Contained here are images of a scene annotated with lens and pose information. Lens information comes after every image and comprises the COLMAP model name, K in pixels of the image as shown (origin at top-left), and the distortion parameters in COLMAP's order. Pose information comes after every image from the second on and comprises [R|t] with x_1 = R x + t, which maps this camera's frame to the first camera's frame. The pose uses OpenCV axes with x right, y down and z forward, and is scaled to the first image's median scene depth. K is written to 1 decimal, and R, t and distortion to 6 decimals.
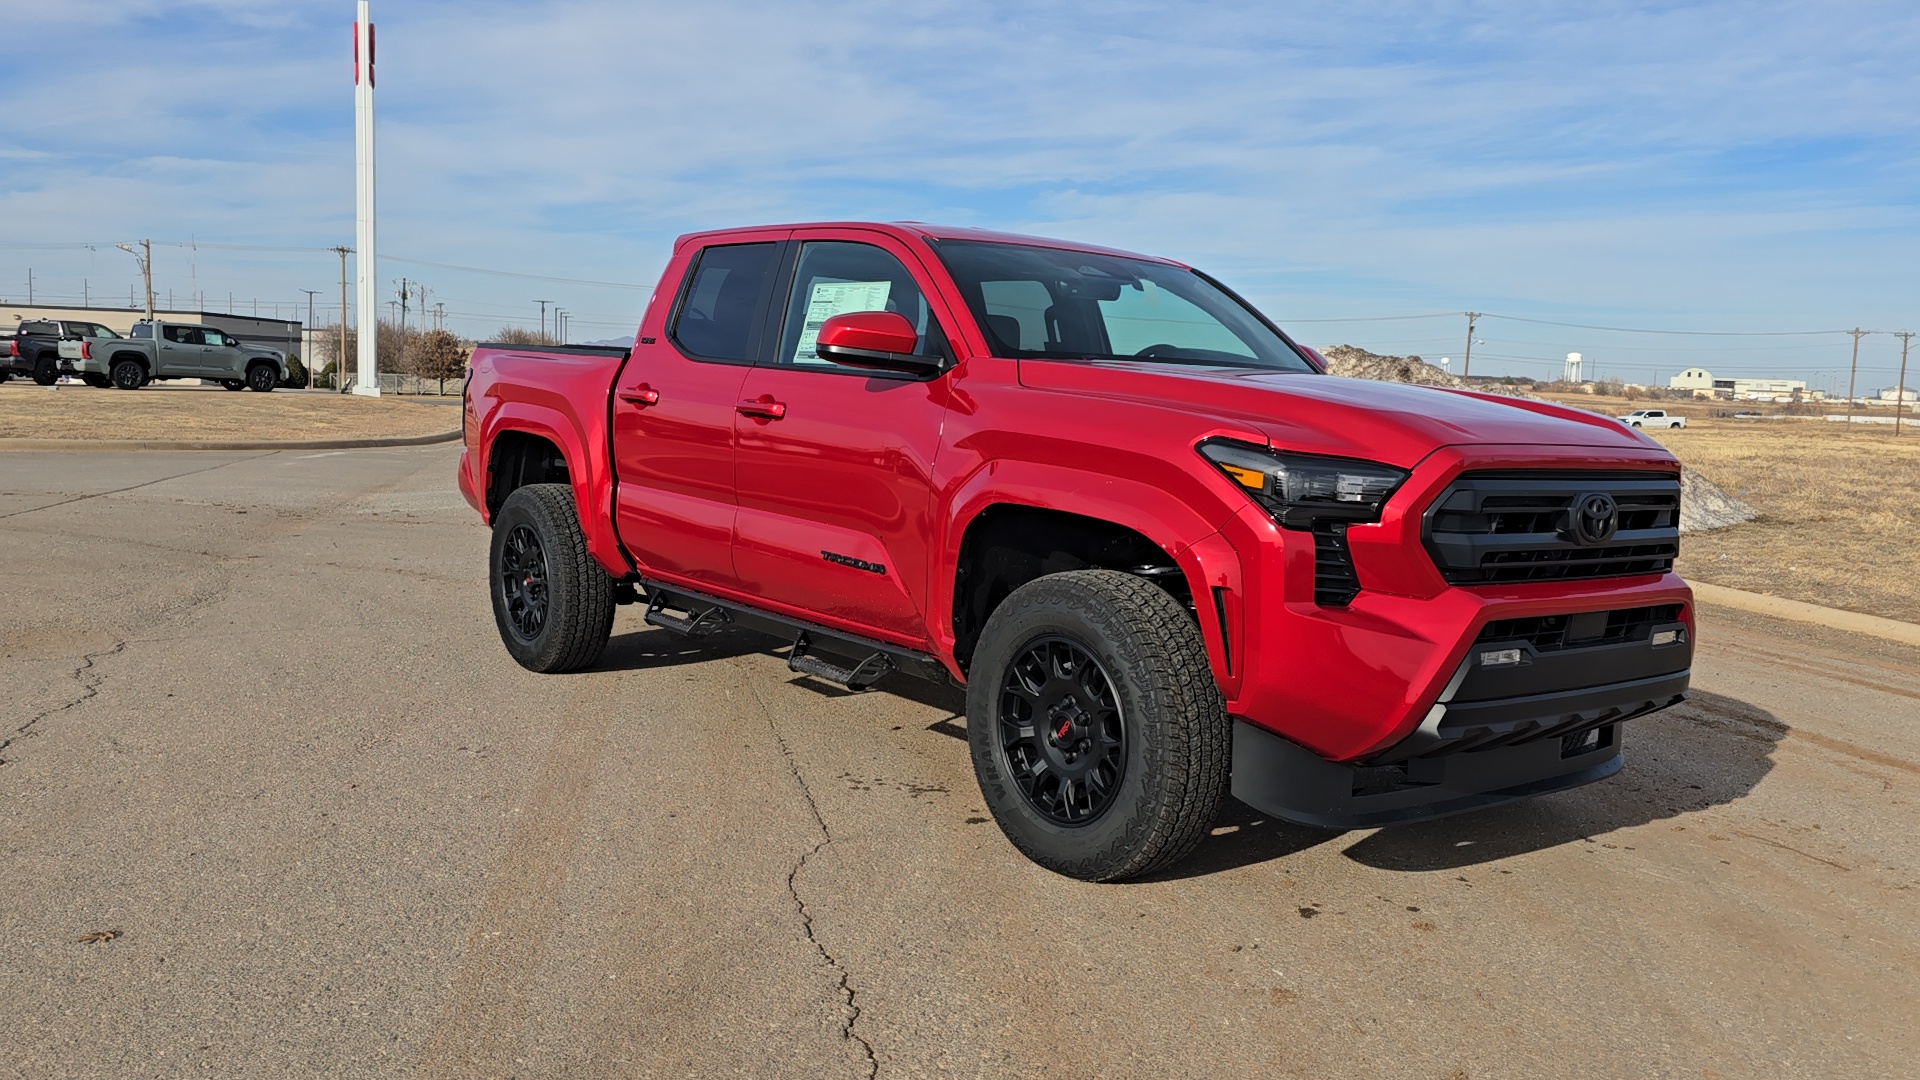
lens RADIAL K [[1609.4, 0, 962.0], [0, 1609.4, 543.5], [0, 0, 1]] dist [-0.012456, 0.015387]
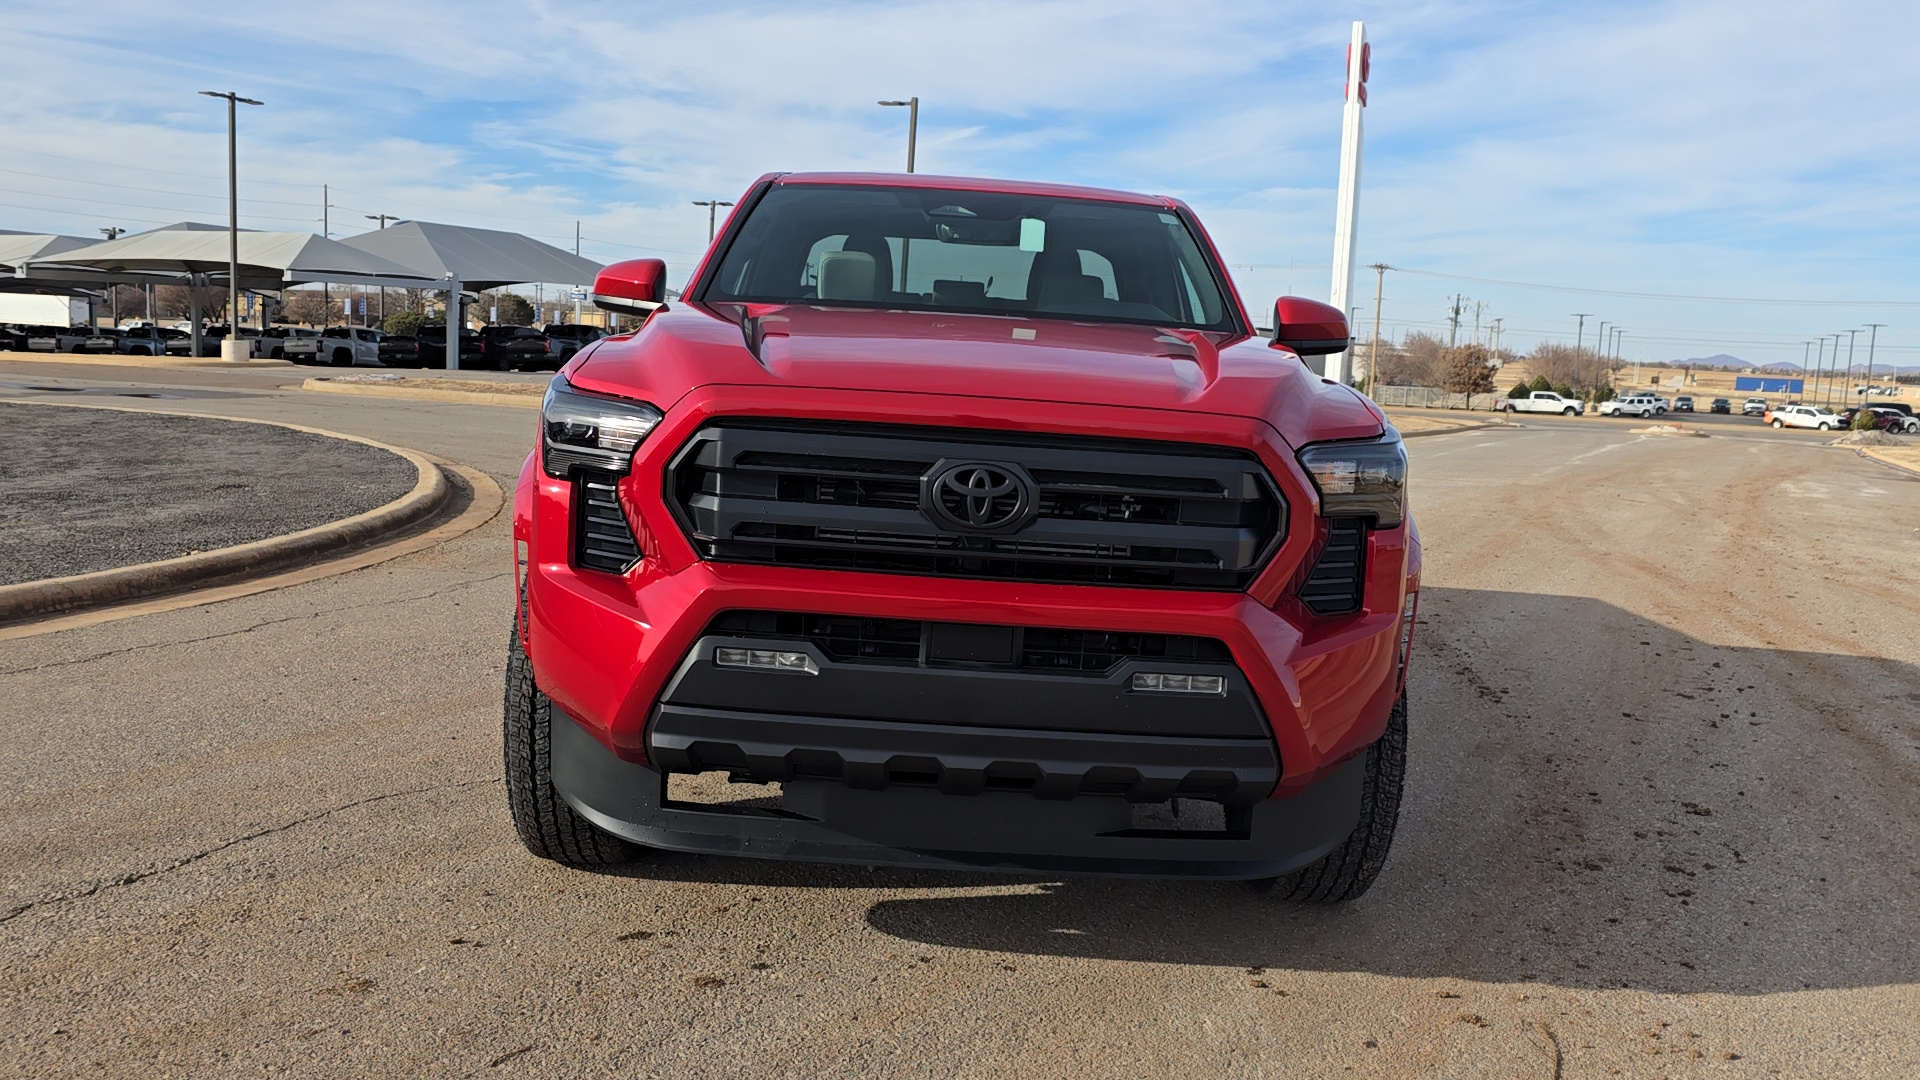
lens RADIAL K [[1609.4, 0, 954.2], [0, 1609.4, 547.5], [0, 0, 1]] dist [-0.012456, 0.015387]
pose [[0.786398, 0.078188, -0.612751, 0.515443], [-0.083586, 0.996303, 0.019856, -0.003861], [0.612038, 0.035603, 0.790026, 0.256955]]
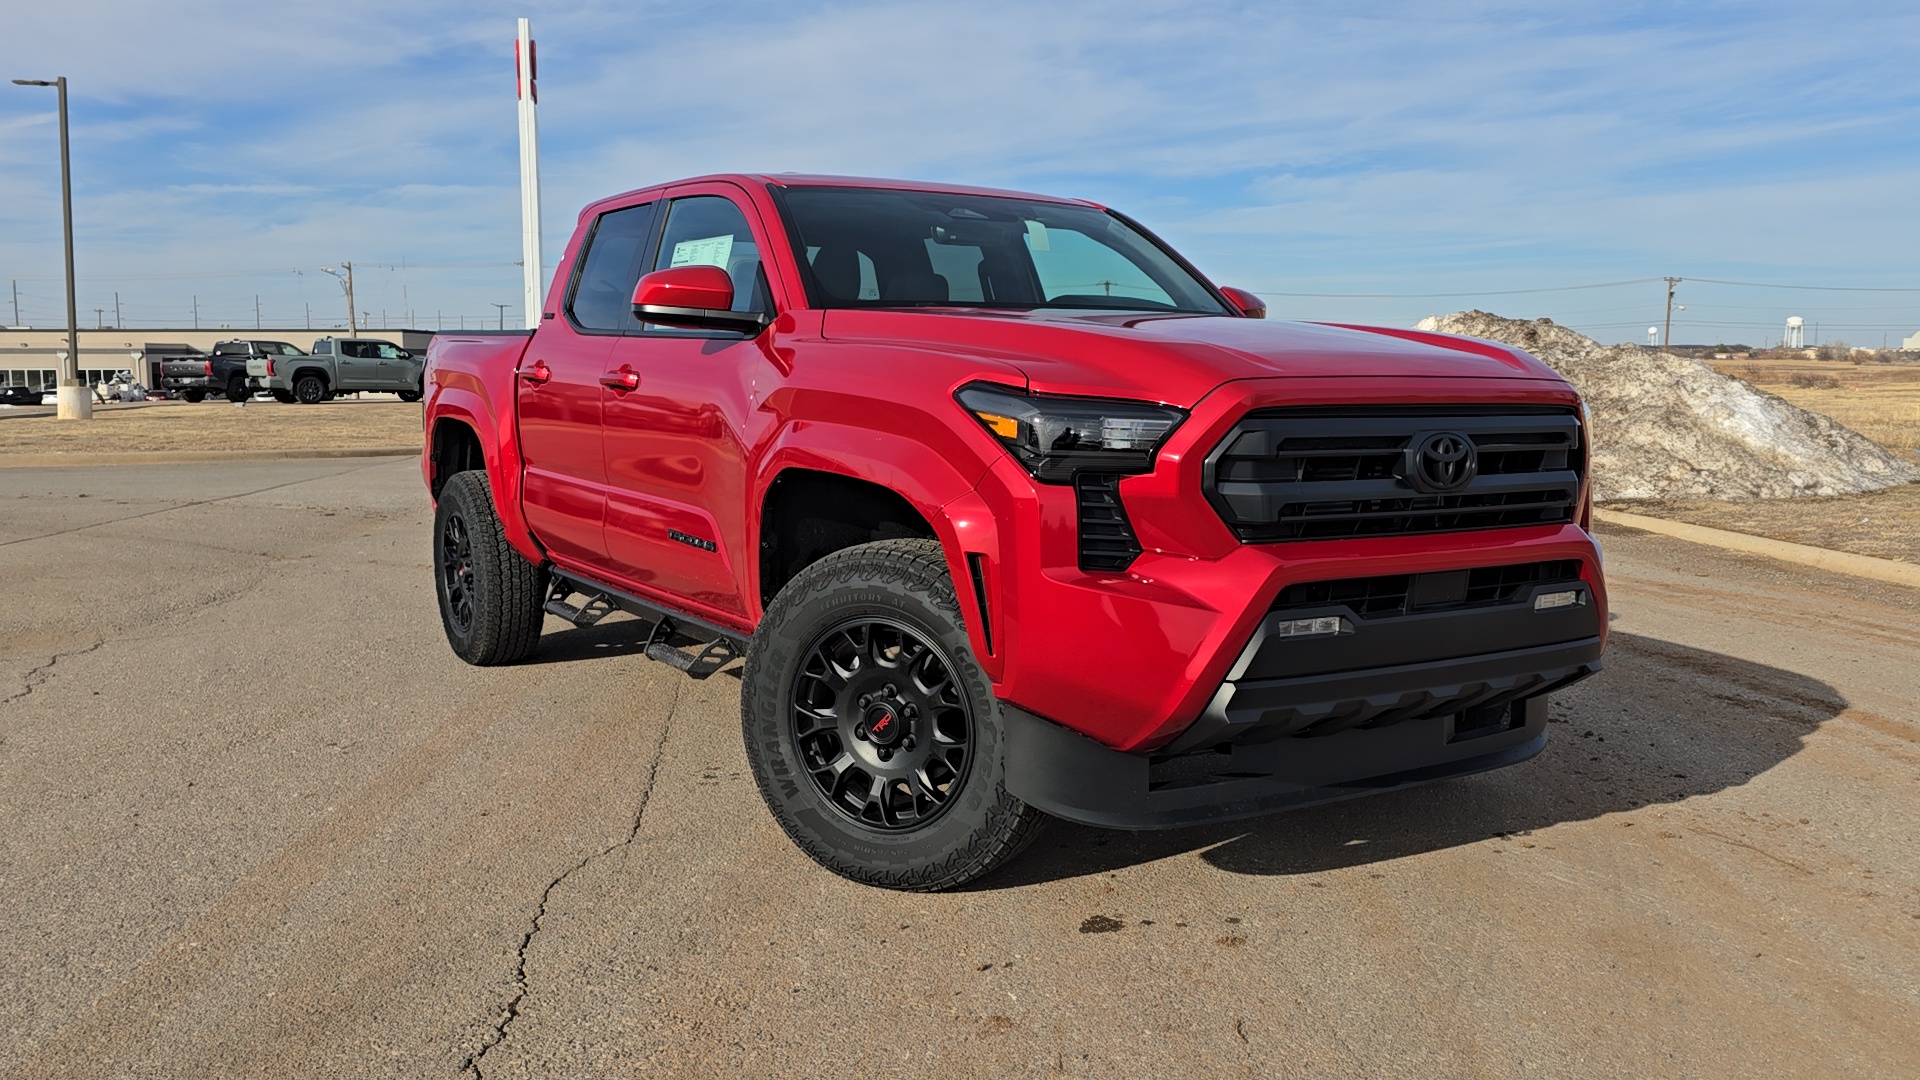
lens RADIAL K [[1609.4, 0, 973.3], [0, 1609.4, 535.4], [0, 0, 1]] dist [-0.012456, 0.015387]
pose [[0.993002, -0.024640, -0.115503, 0.150902], [0.024552, 0.999696, -0.002186, 0.011865], [0.115521, -0.000665, 0.993305, 0.078341]]
